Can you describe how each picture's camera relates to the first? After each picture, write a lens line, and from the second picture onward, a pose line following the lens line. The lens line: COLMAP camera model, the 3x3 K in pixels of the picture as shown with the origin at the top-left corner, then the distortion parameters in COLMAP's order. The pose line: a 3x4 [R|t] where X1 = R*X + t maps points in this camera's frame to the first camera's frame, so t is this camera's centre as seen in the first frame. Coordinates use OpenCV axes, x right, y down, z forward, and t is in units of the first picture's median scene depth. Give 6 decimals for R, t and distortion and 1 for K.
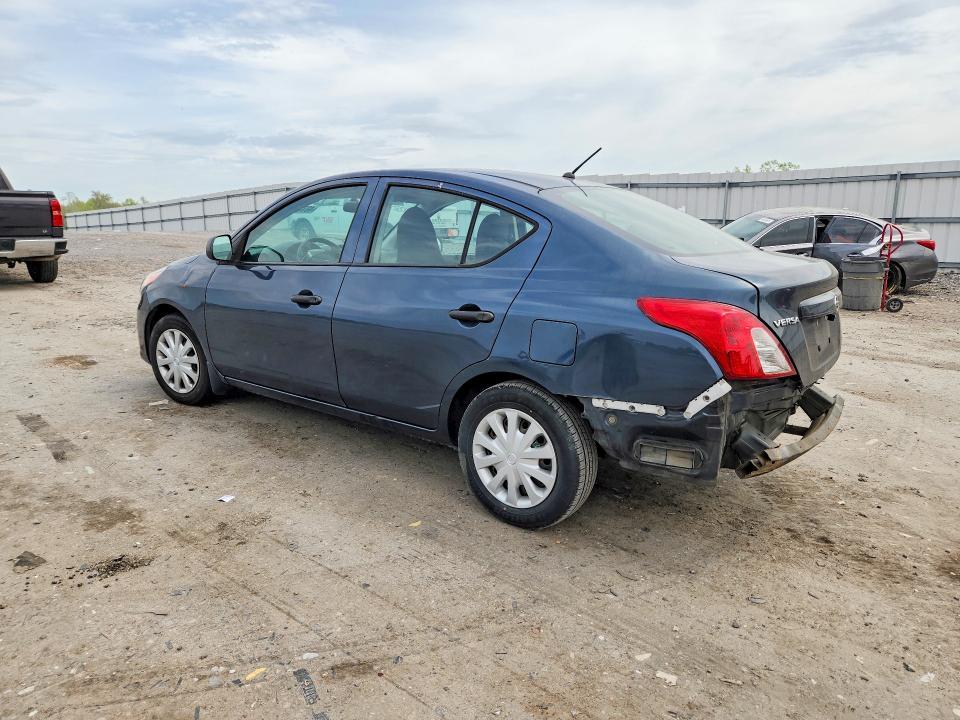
lens RADIAL K [[683.3, 0, 486.2], [0, 683.3, 357.7], [0, 0, 1]] dist [0.068753, -0.069694]
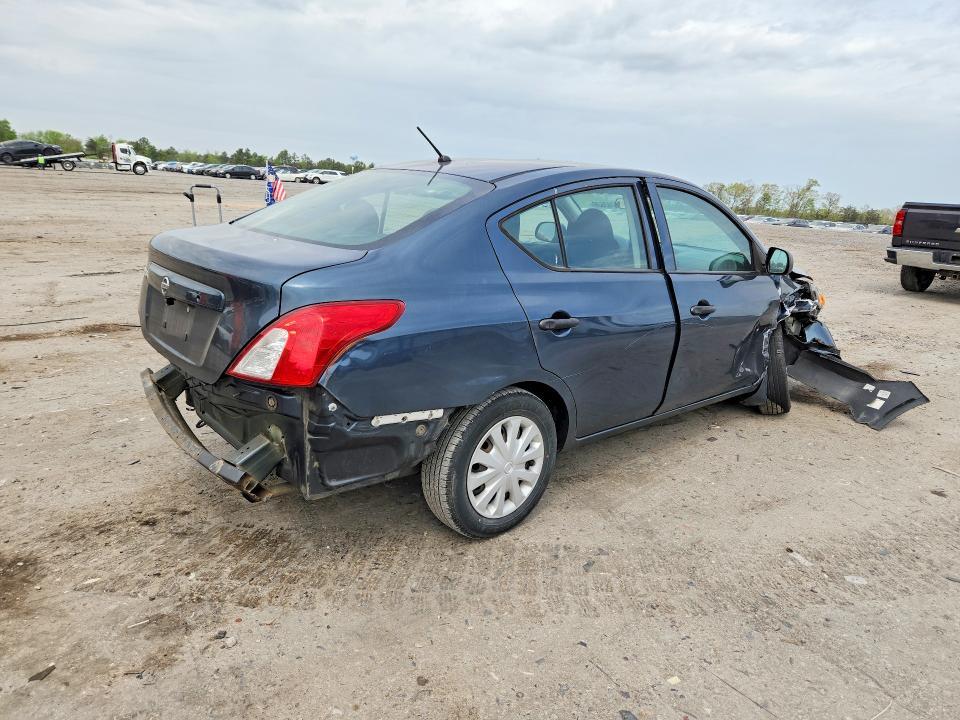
lens RADIAL K [[683.3, 0, 486.2], [0, 683.3, 357.7], [0, 0, 1]] dist [0.068753, -0.069694]
pose [[-0.248238, 0.203071, -0.947175, 1.153956], [-0.253839, 0.929977, 0.265911, -0.307041], [0.934850, 0.306439, -0.179308, 1.430511]]
